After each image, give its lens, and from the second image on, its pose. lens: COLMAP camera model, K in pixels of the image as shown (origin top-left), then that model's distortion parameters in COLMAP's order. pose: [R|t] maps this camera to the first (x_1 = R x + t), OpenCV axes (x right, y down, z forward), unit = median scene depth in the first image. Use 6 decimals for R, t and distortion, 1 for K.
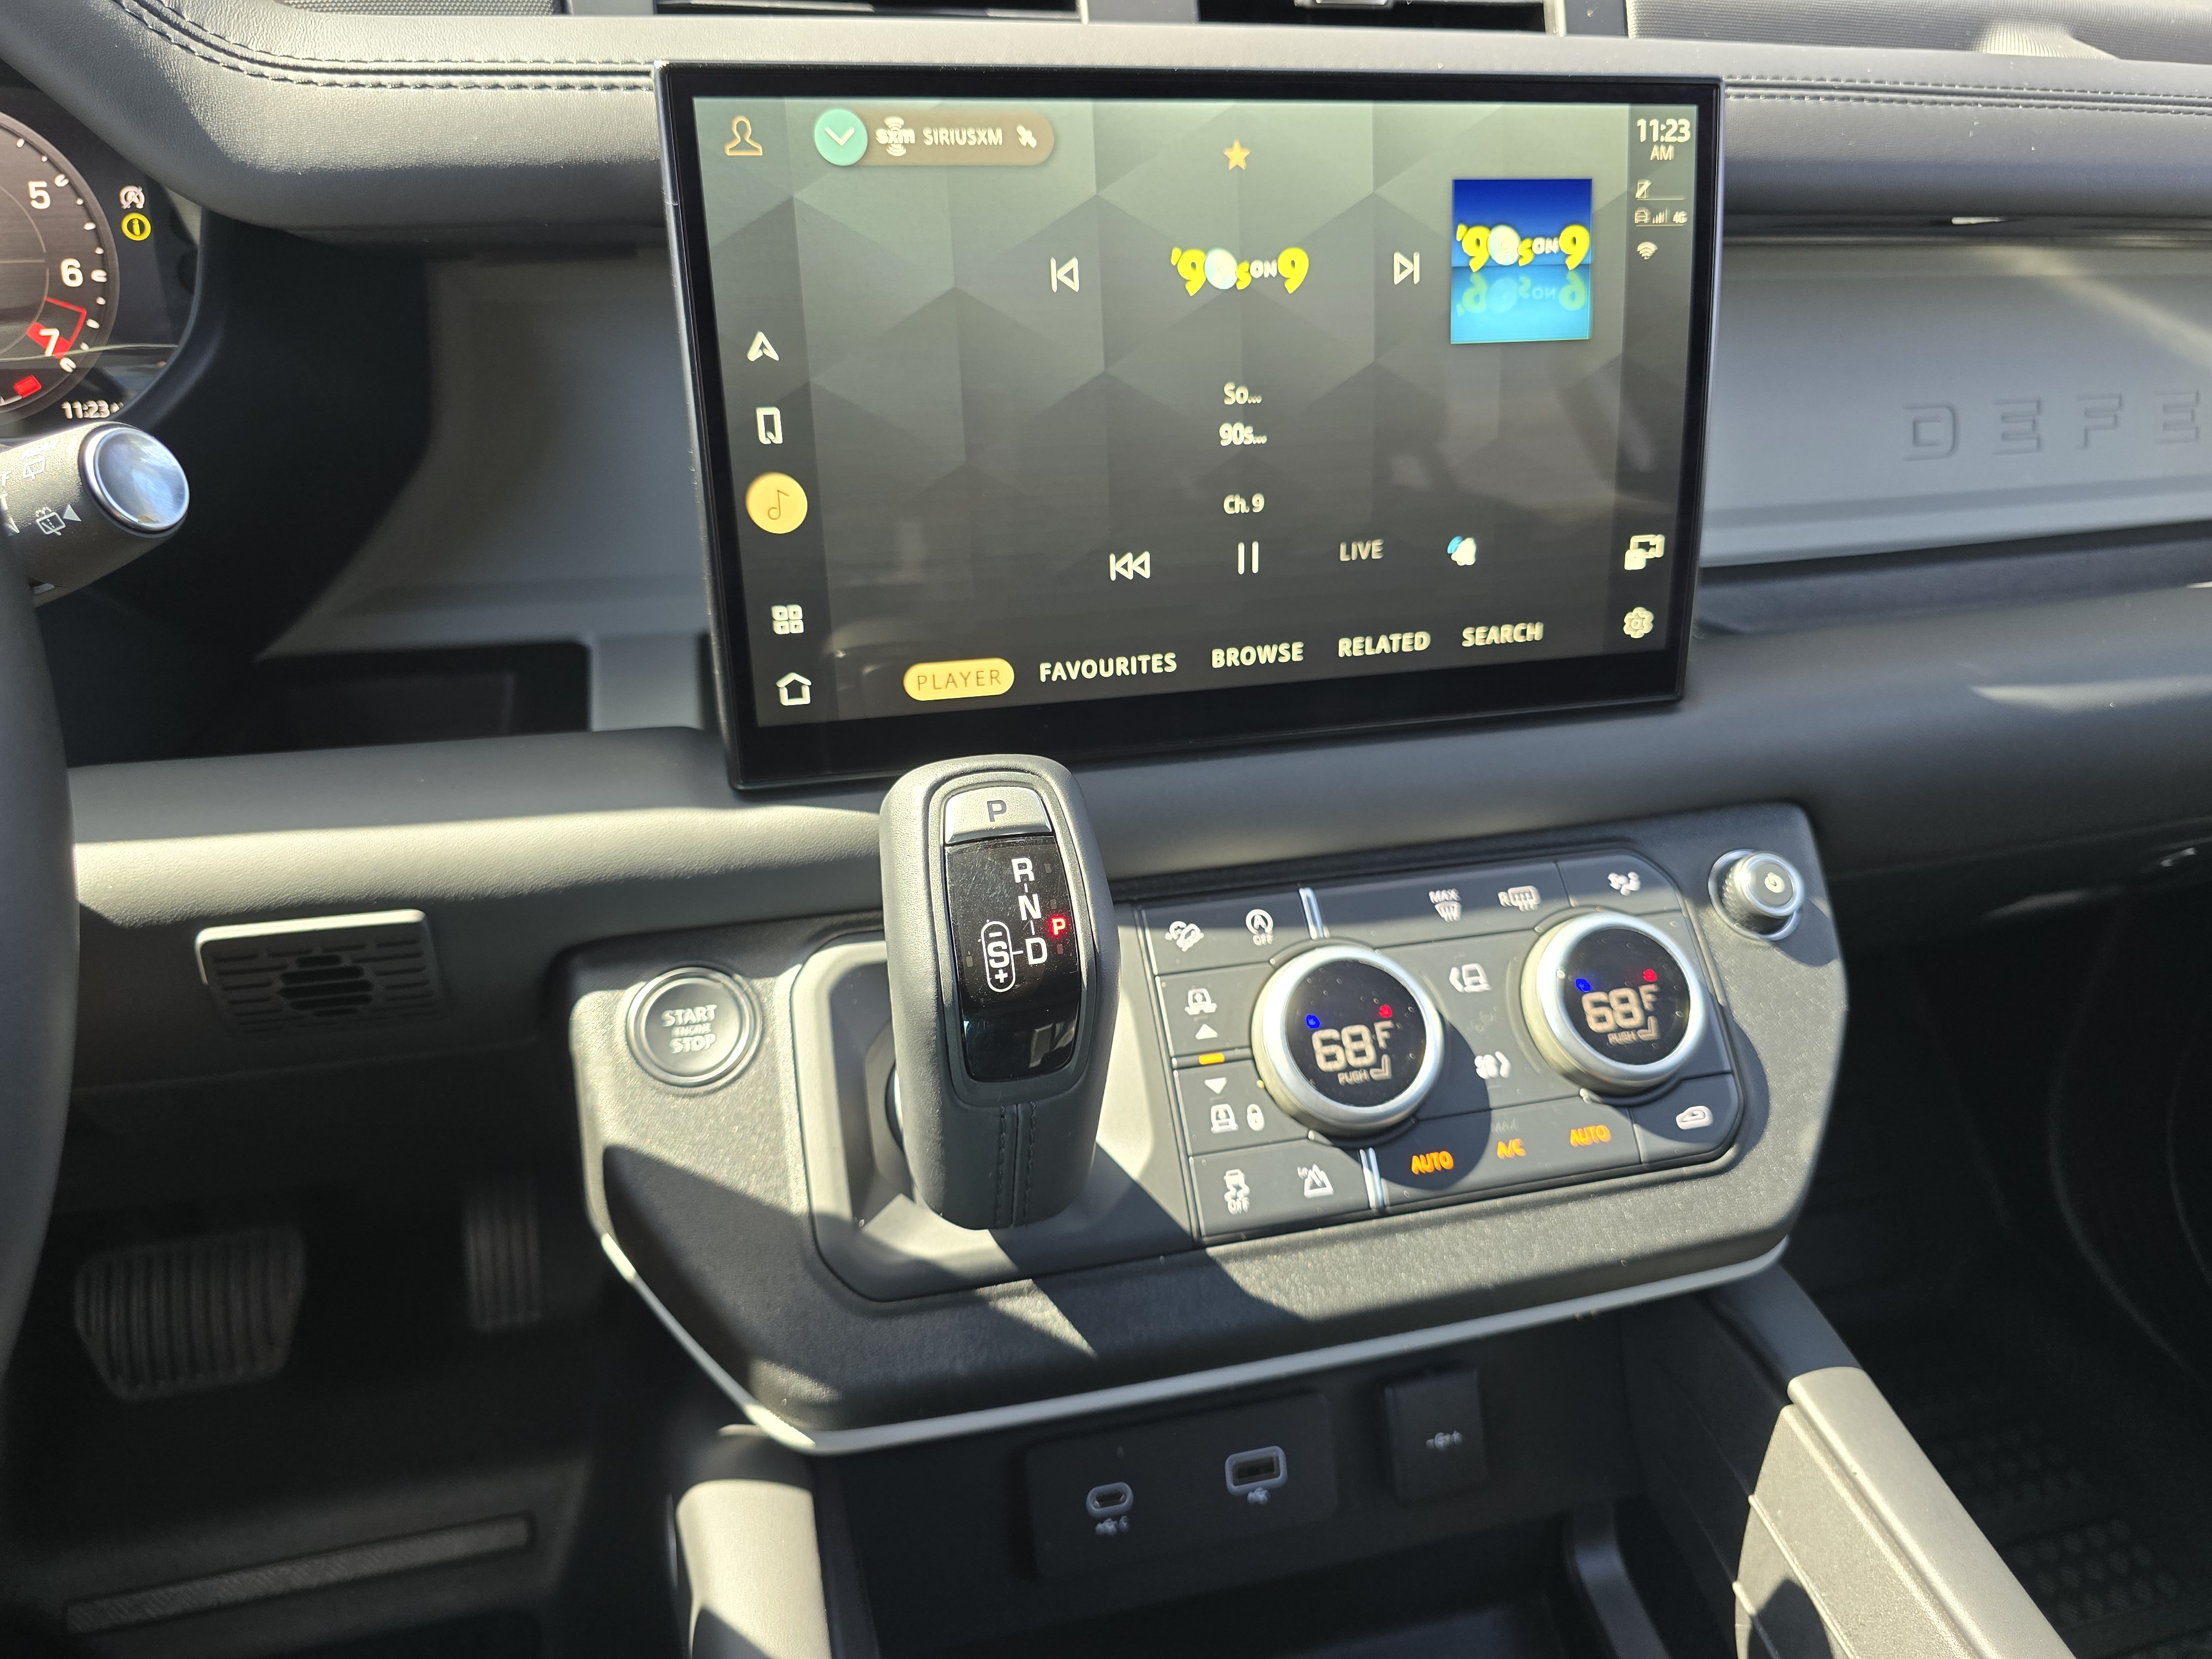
lens RADIAL K [[1508.4, 0, 1121.5], [0, 1508.4, 802.6], [0, 0, 1]] dist [0.042207, -0.048313]
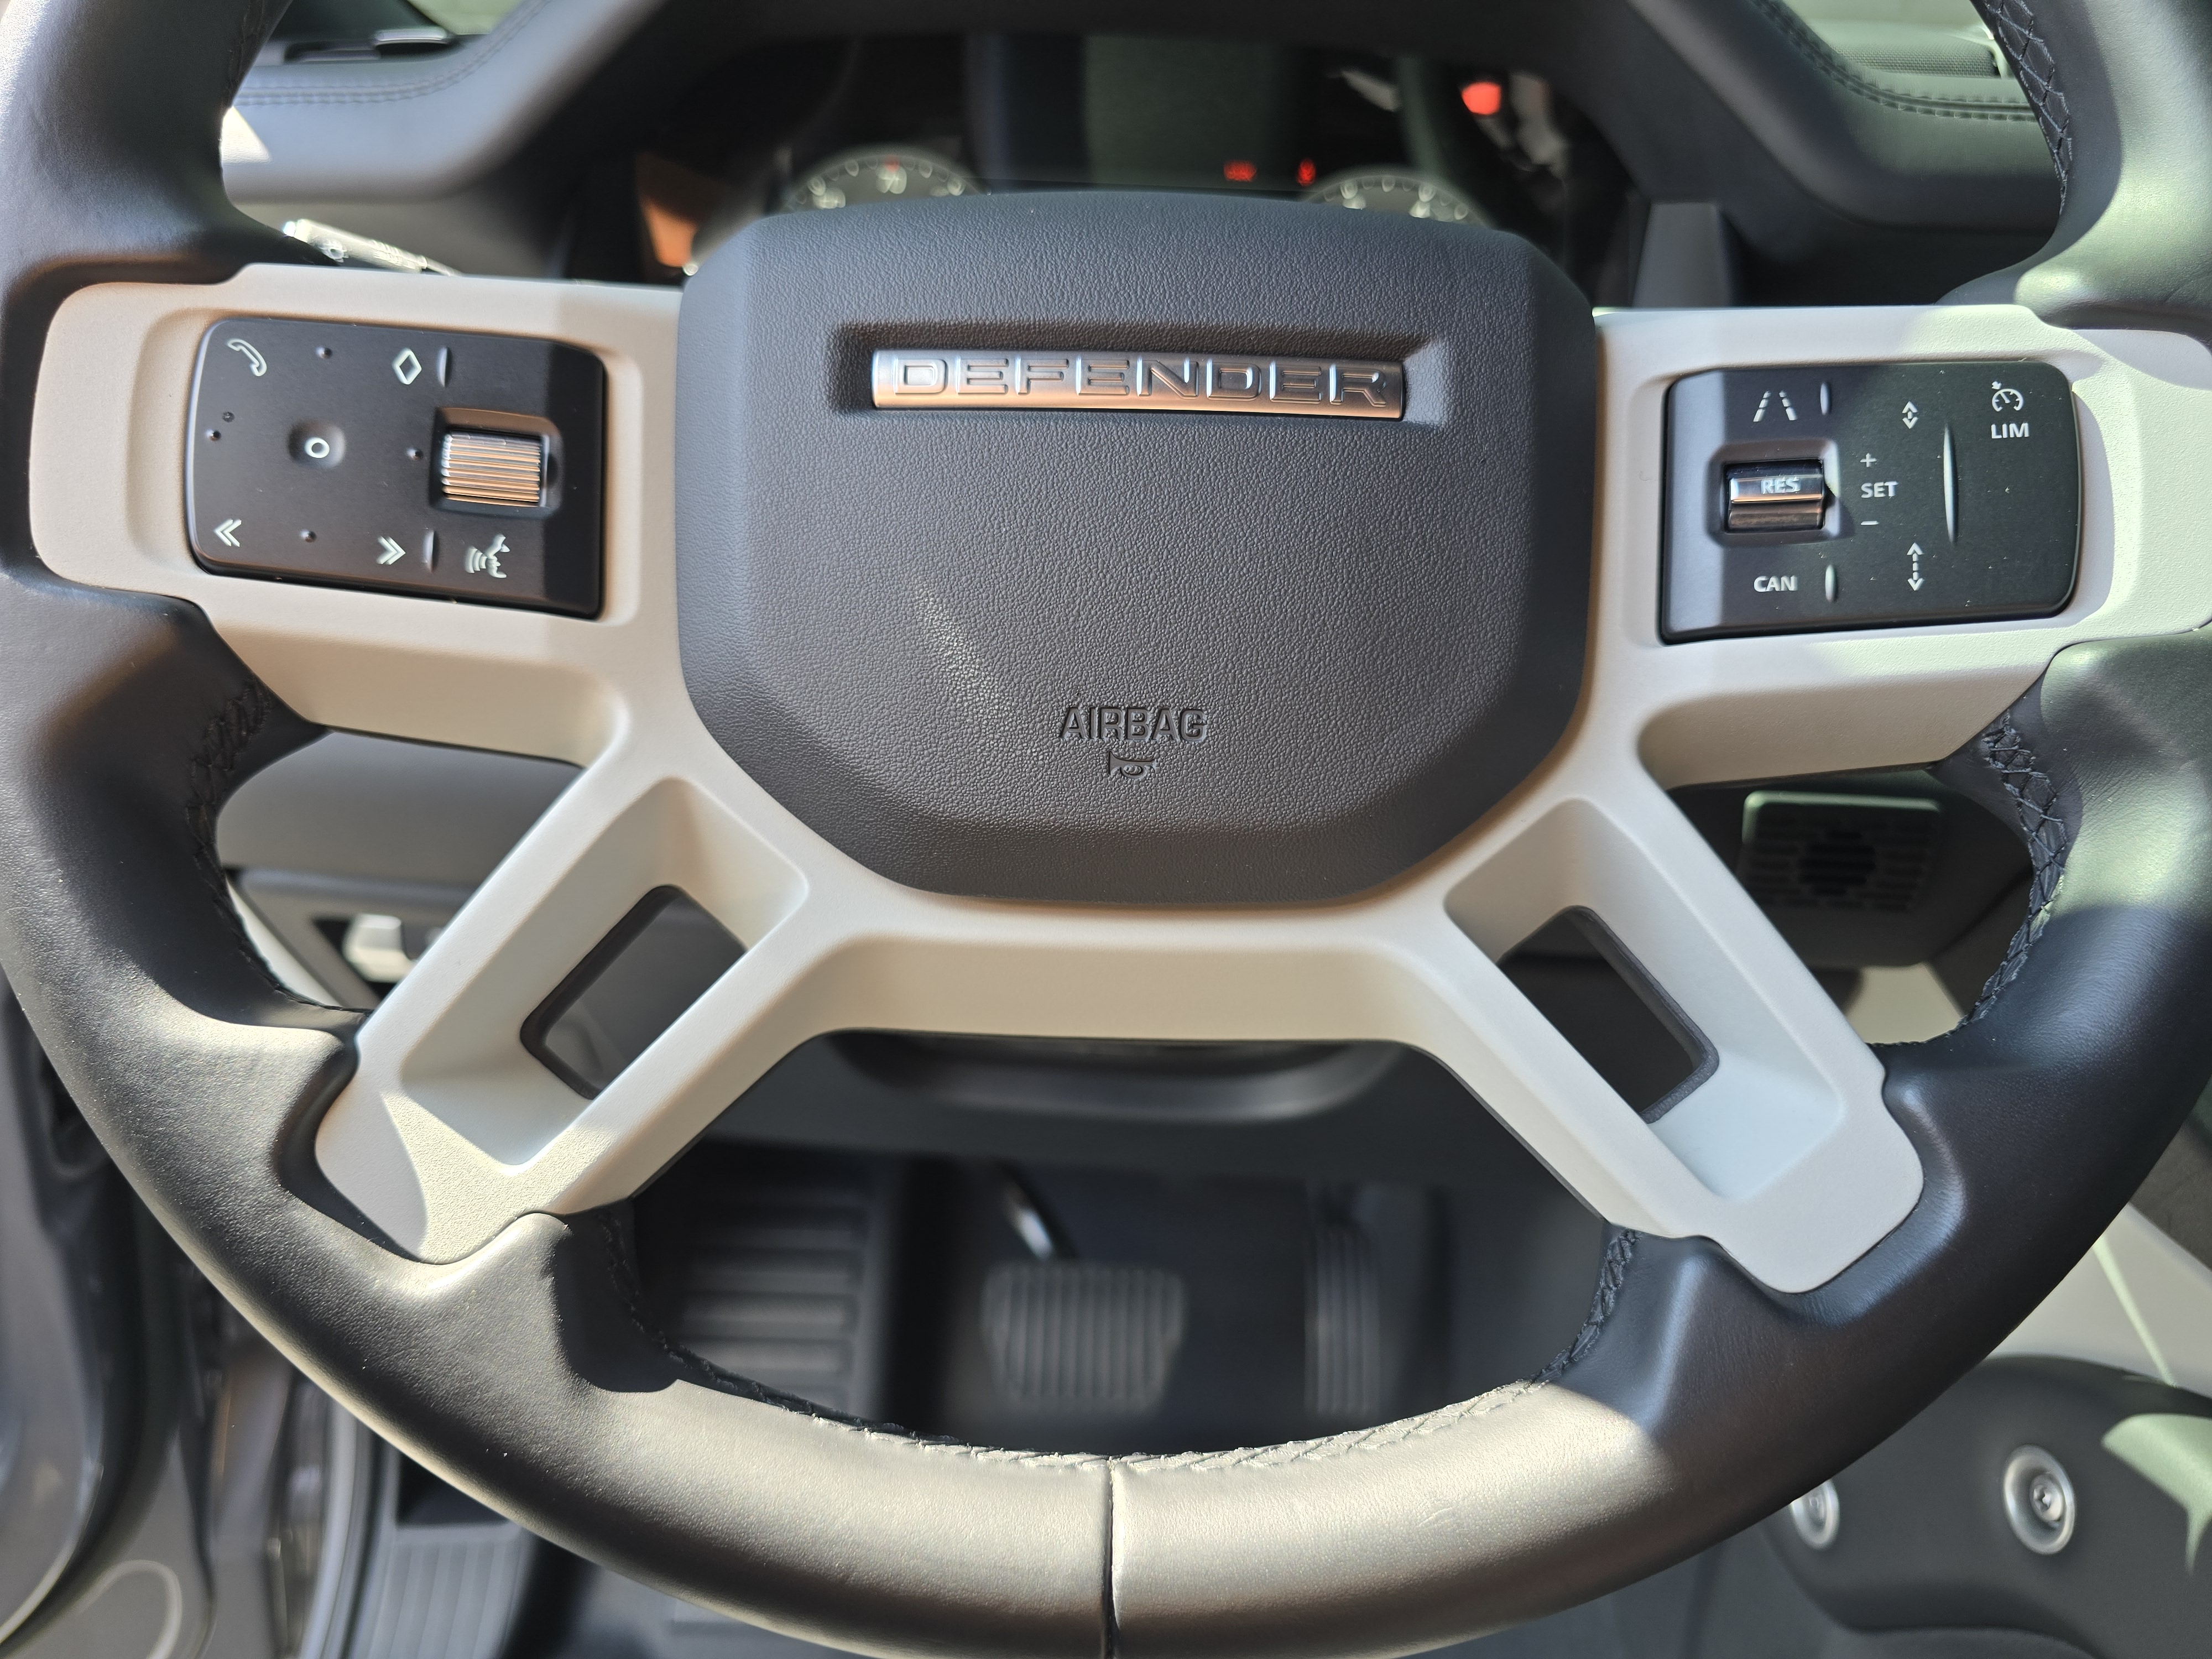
lens RADIAL K [[1508.4, 0, 1100.0], [0, 1508.4, 815.8], [0, 0, 1]] dist [0.042207, -0.048313]
pose [[0.964082, 0.089216, -0.250174, -0.687948], [-0.134826, 0.975907, -0.171545, 0.317500], [0.228842, 0.199113, 0.952882, -0.174880]]
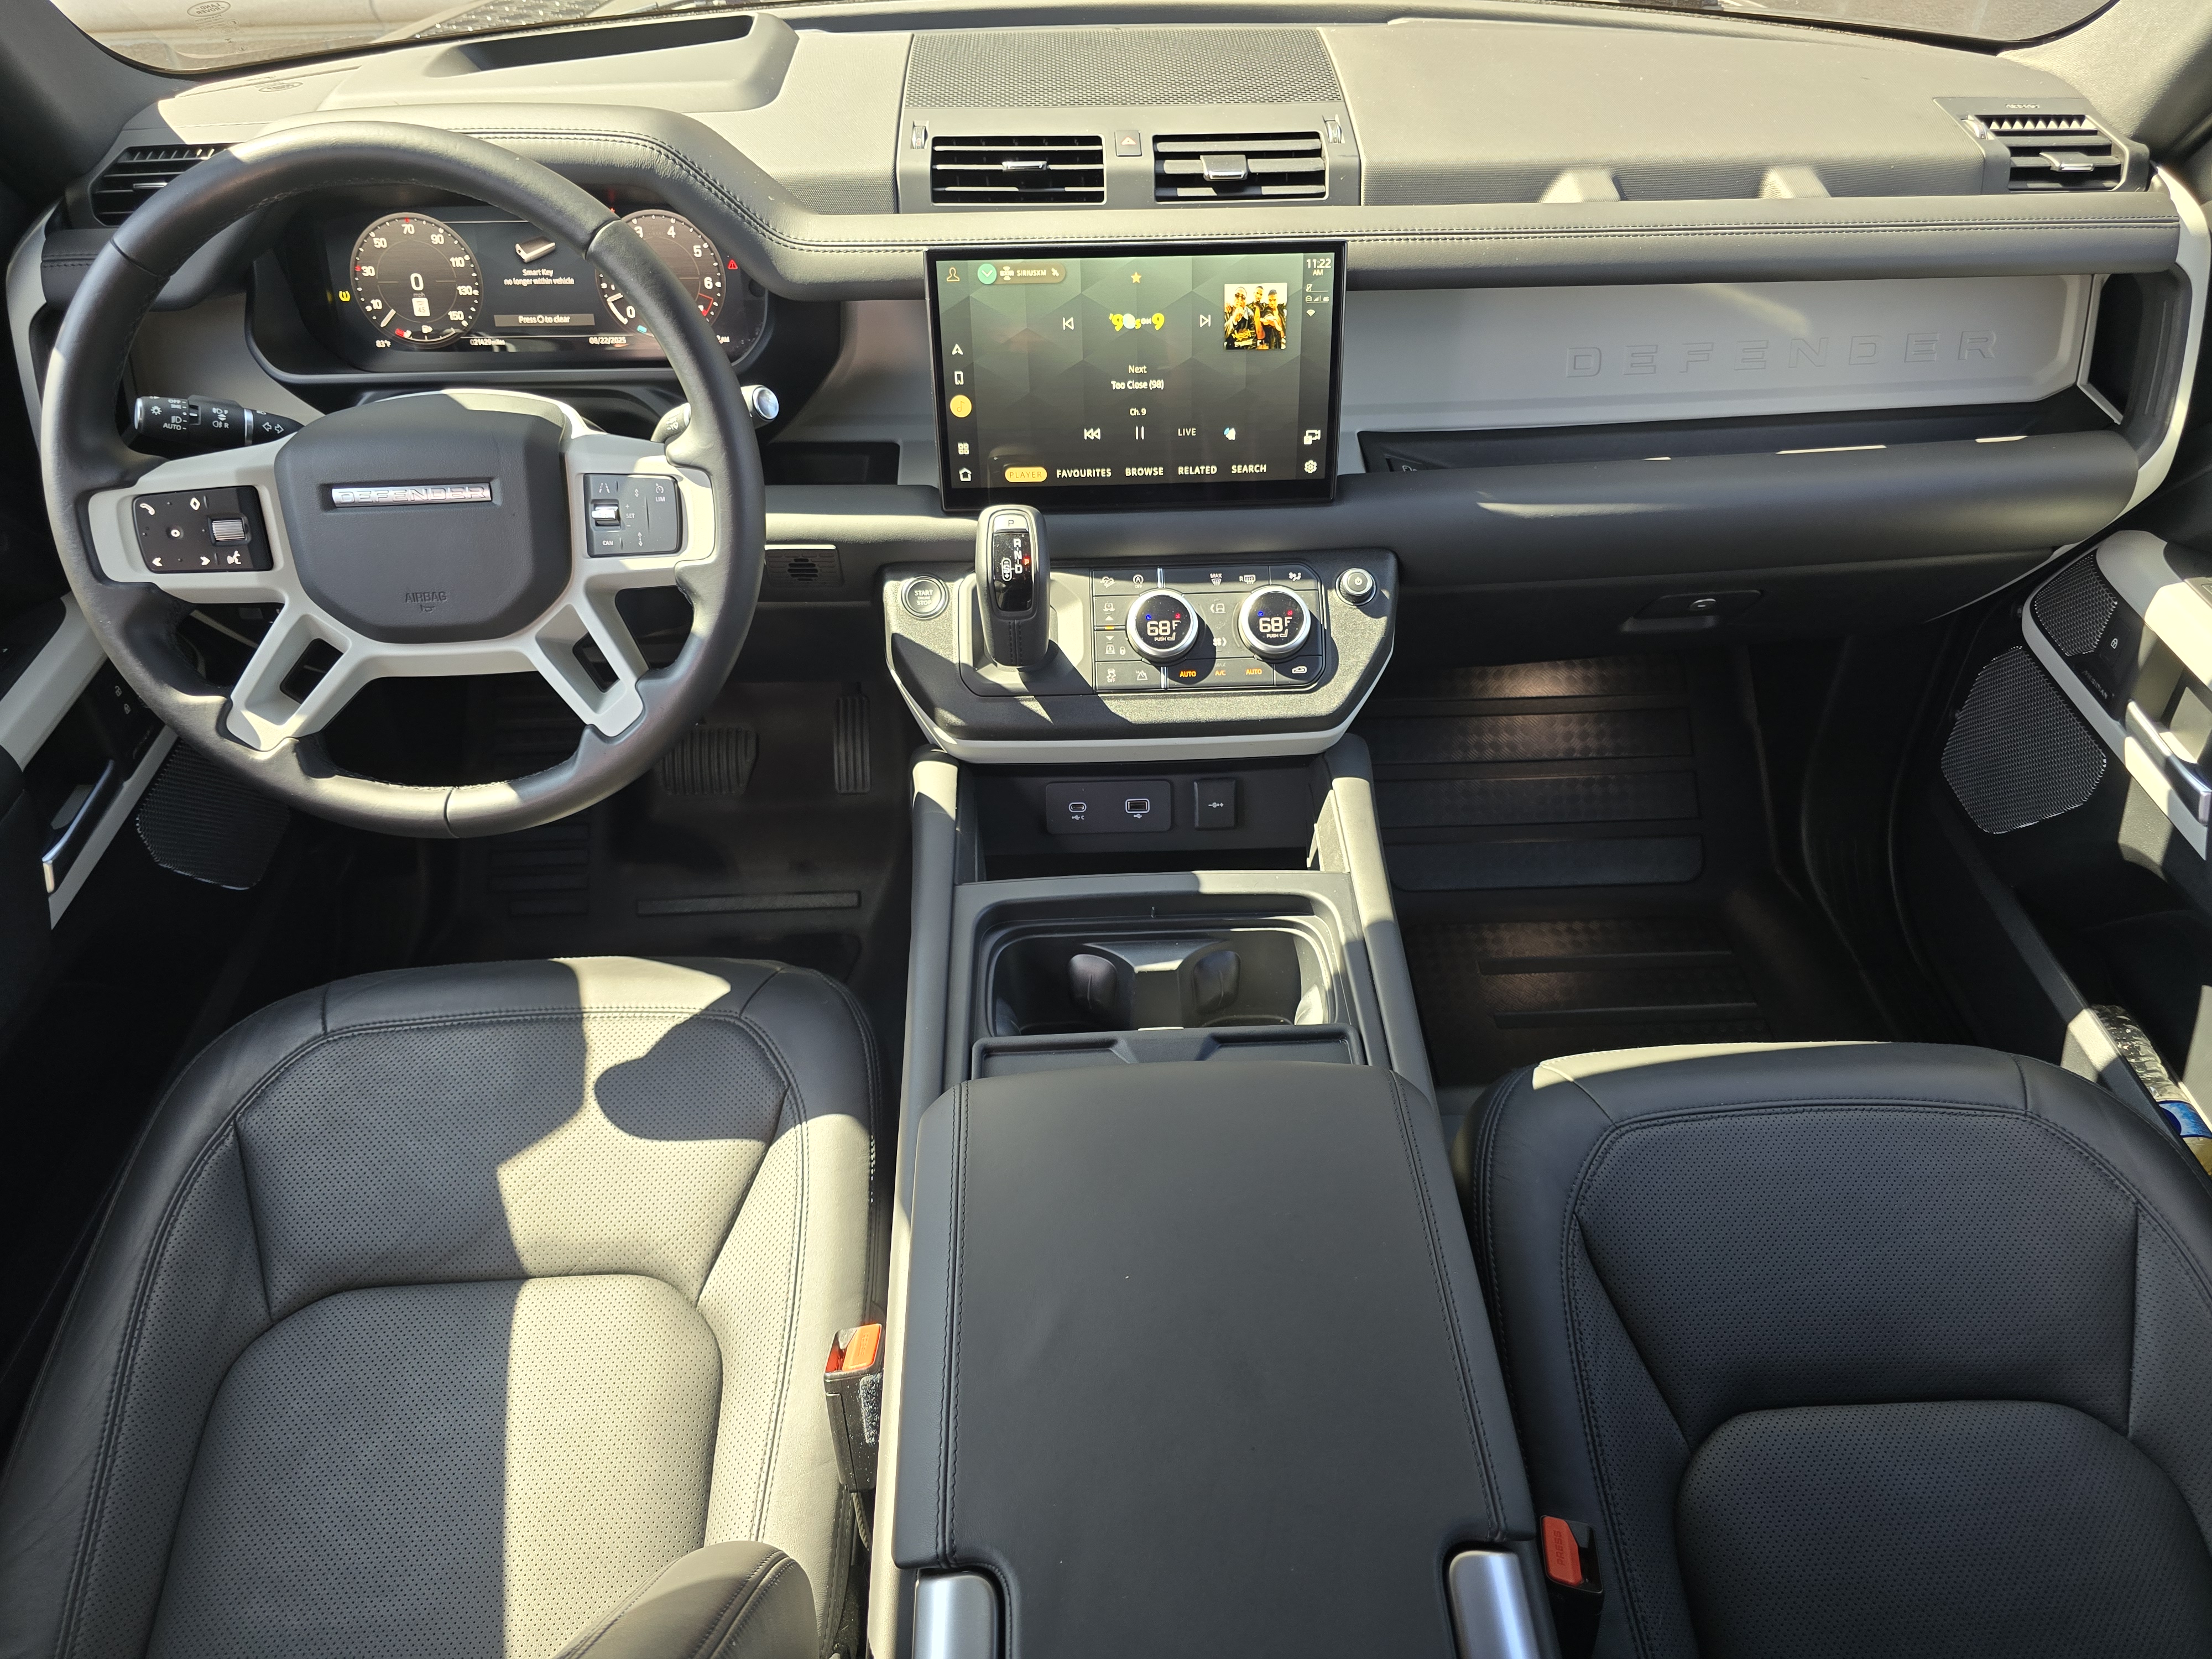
lens RADIAL K [[1508.4, 0, 1139.7], [0, 1508.4, 832.4], [0, 0, 1]] dist [0.042207, -0.048313]
pose [[0.977394, 0.108906, -0.181222, 0.616320], [-0.073687, 0.978854, 0.190829, 0.011825], [0.198172, -0.173161, 0.964750, -1.578522]]
